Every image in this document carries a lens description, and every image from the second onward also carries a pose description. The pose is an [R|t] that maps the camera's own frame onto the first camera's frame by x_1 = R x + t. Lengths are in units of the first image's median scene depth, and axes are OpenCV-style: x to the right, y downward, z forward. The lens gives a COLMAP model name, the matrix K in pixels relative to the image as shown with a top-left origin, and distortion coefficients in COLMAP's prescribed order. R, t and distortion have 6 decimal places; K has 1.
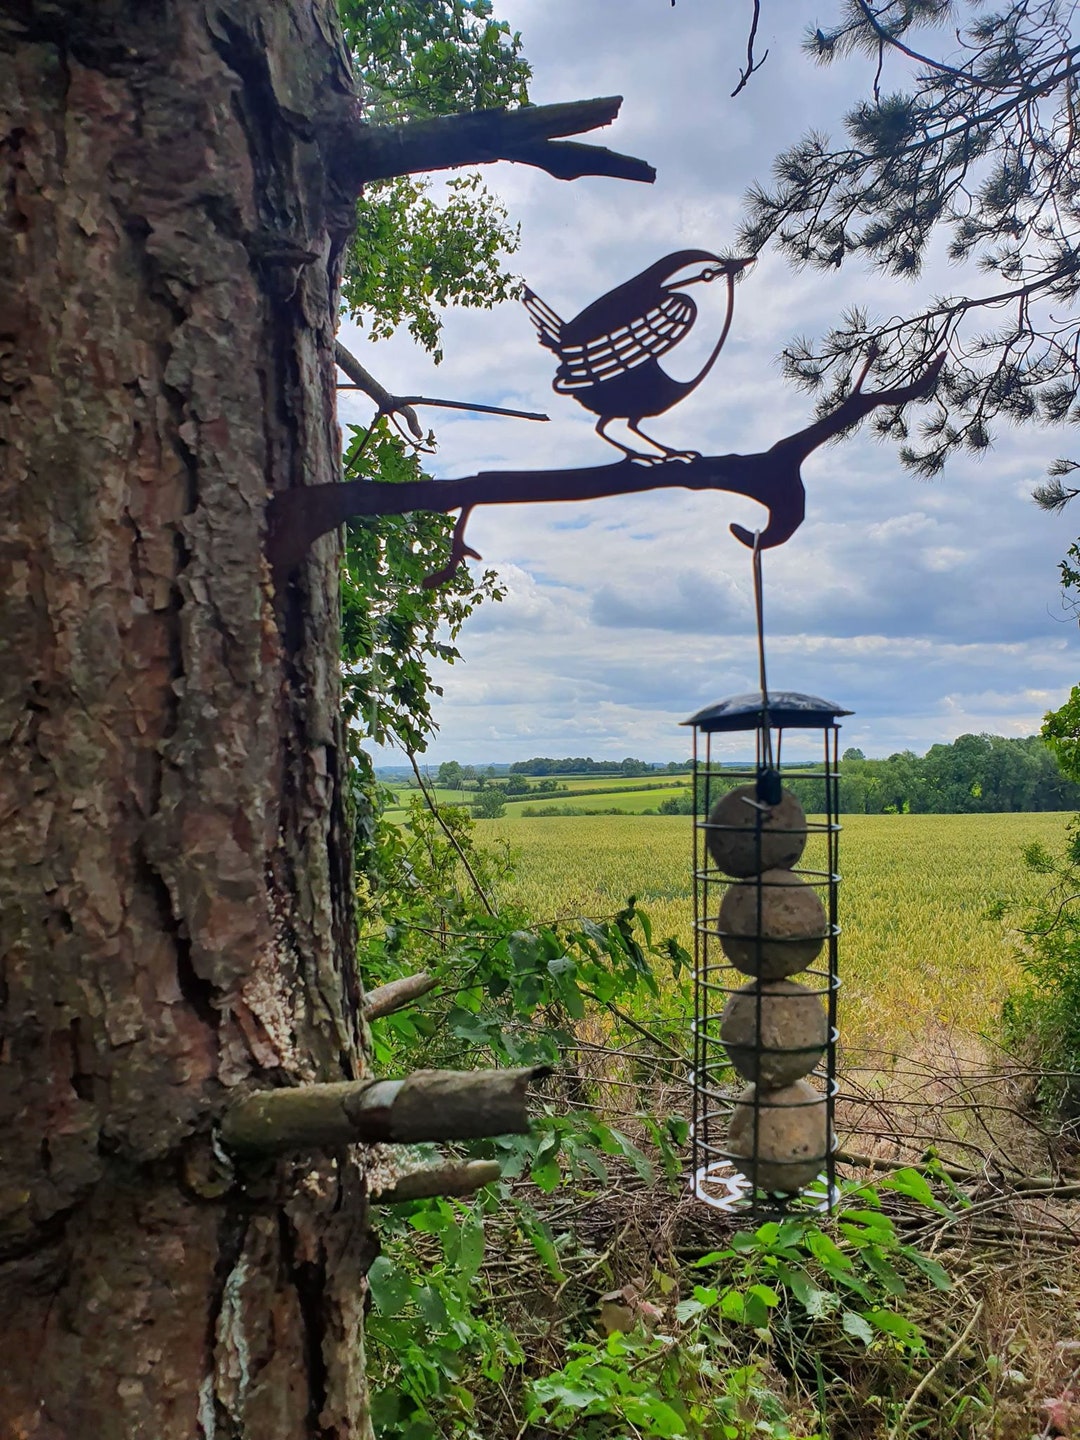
lens RADIAL K [[1139.2, 0, 540.0], [0, 1139.2, 740.4], [0, 0, 1]] dist [0.081232, -0.105012]
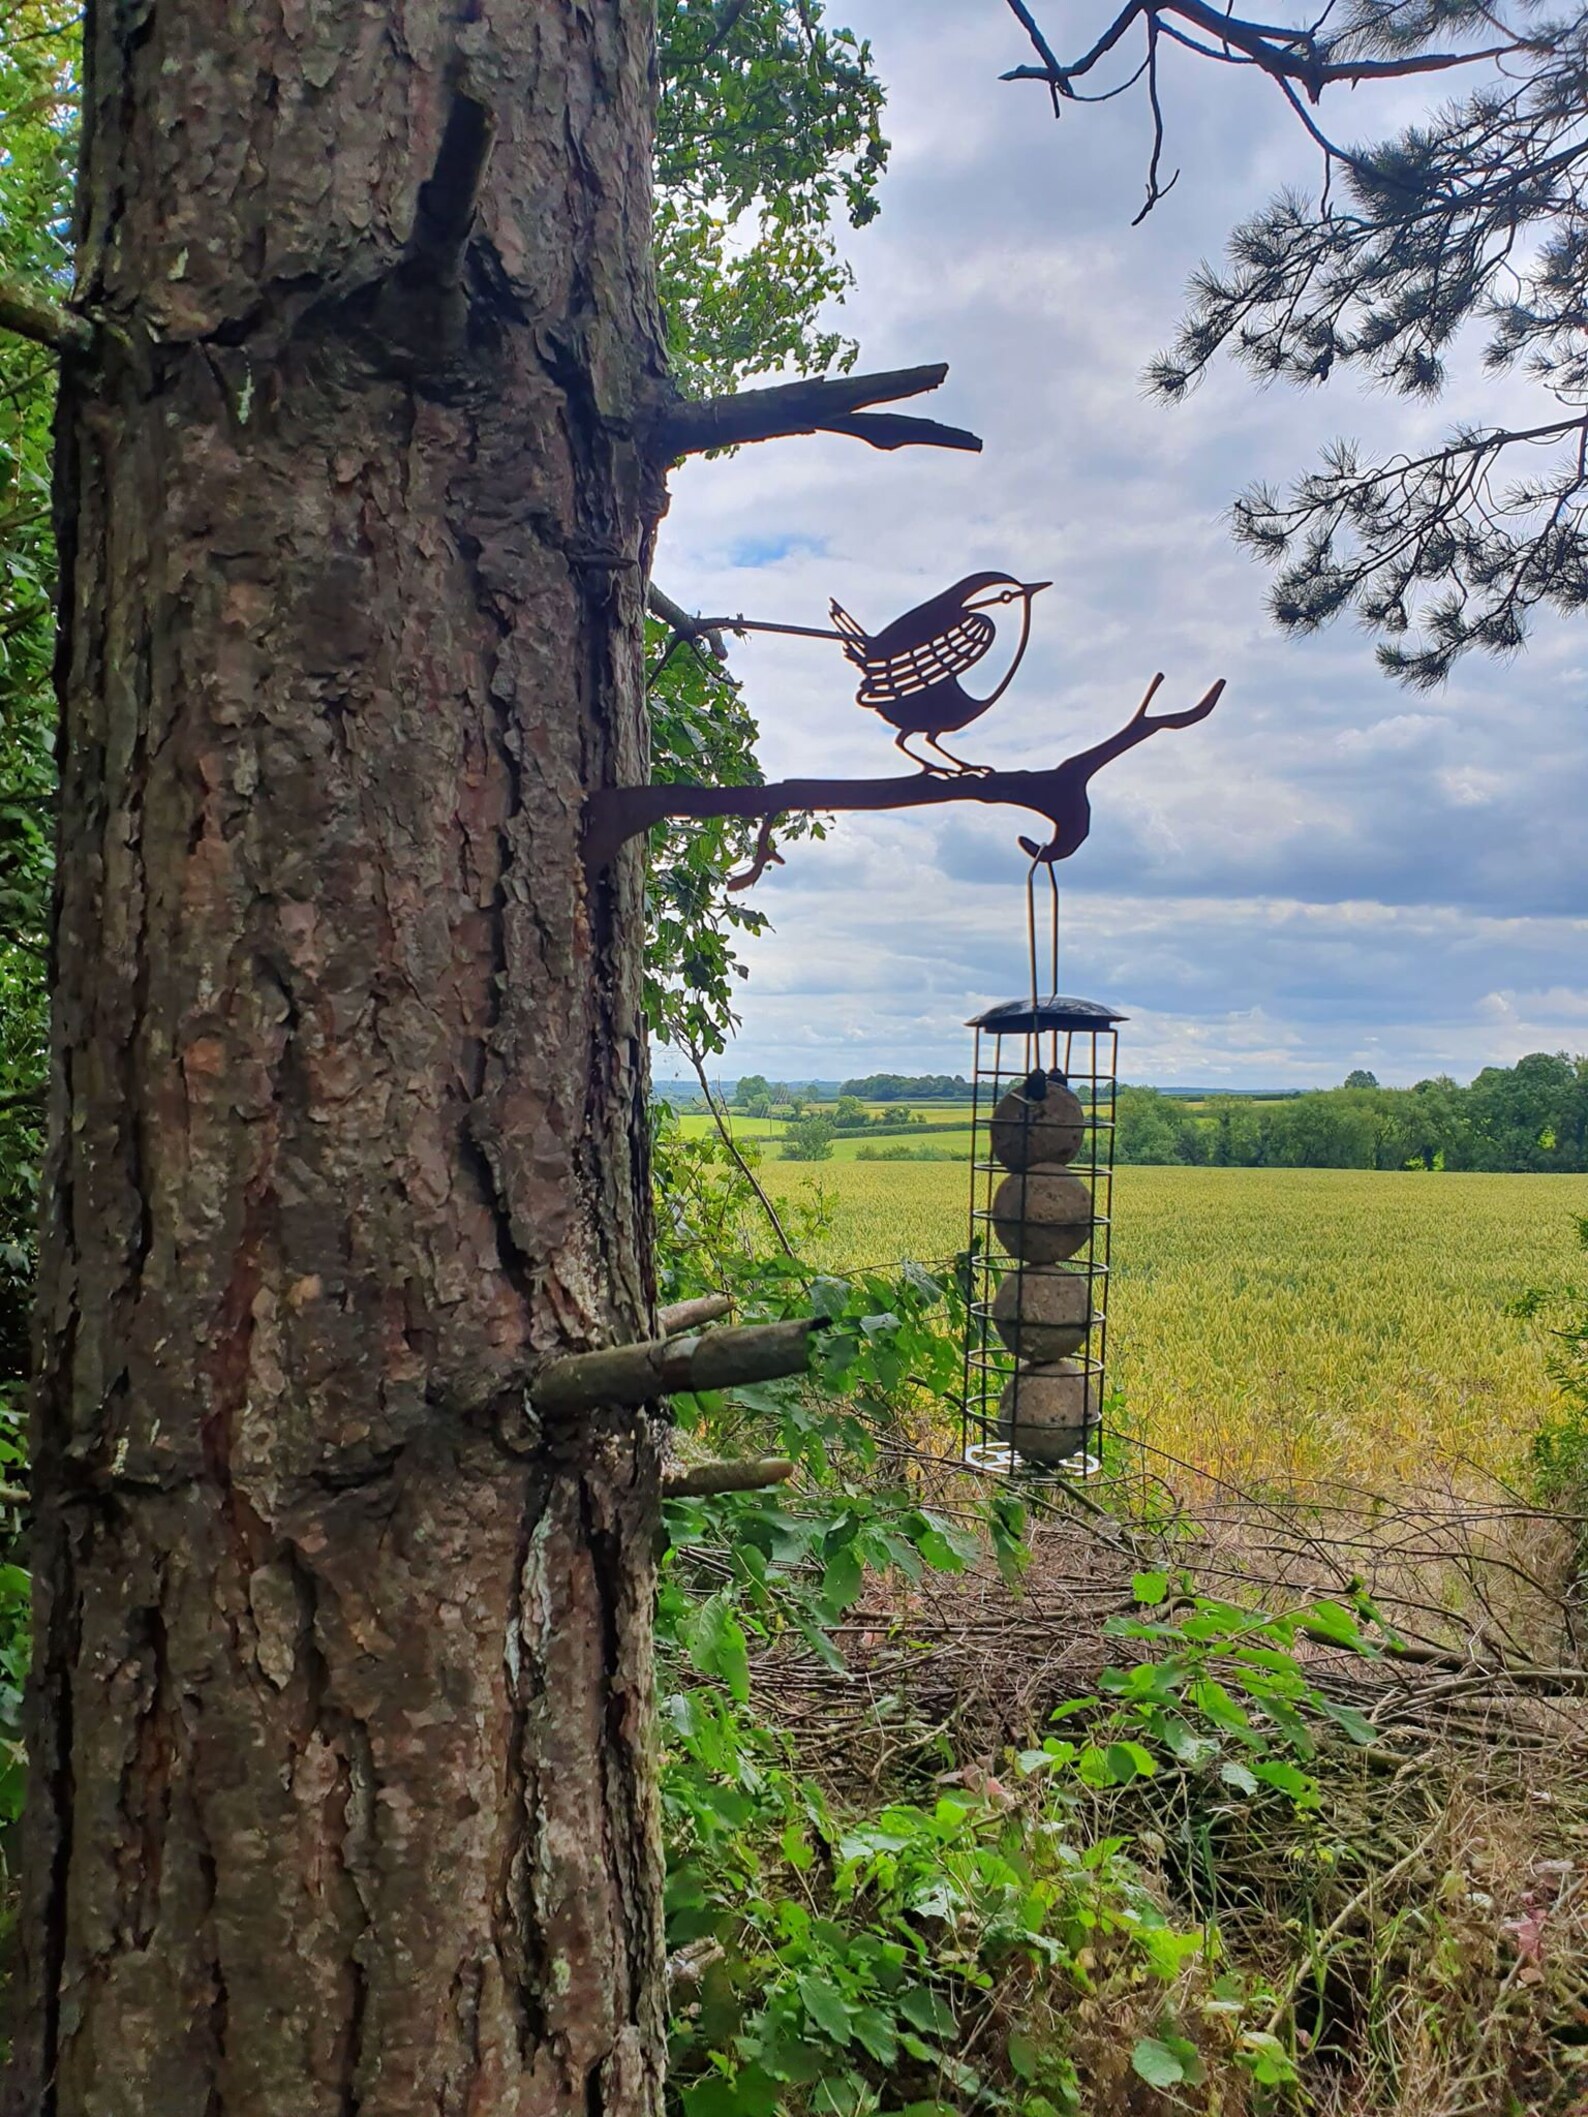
lens RADIAL K [[1674.8, 0, 794.0], [0, 1674.8, 1088.5], [0, 0, 1]] dist [0.081232, -0.105012]
pose [[0.998202, 0.025513, -0.054236, 0.046336], [-0.024126, 0.999369, 0.026081, 0.007239], [0.054867, -0.024726, 0.998187, -0.543607]]
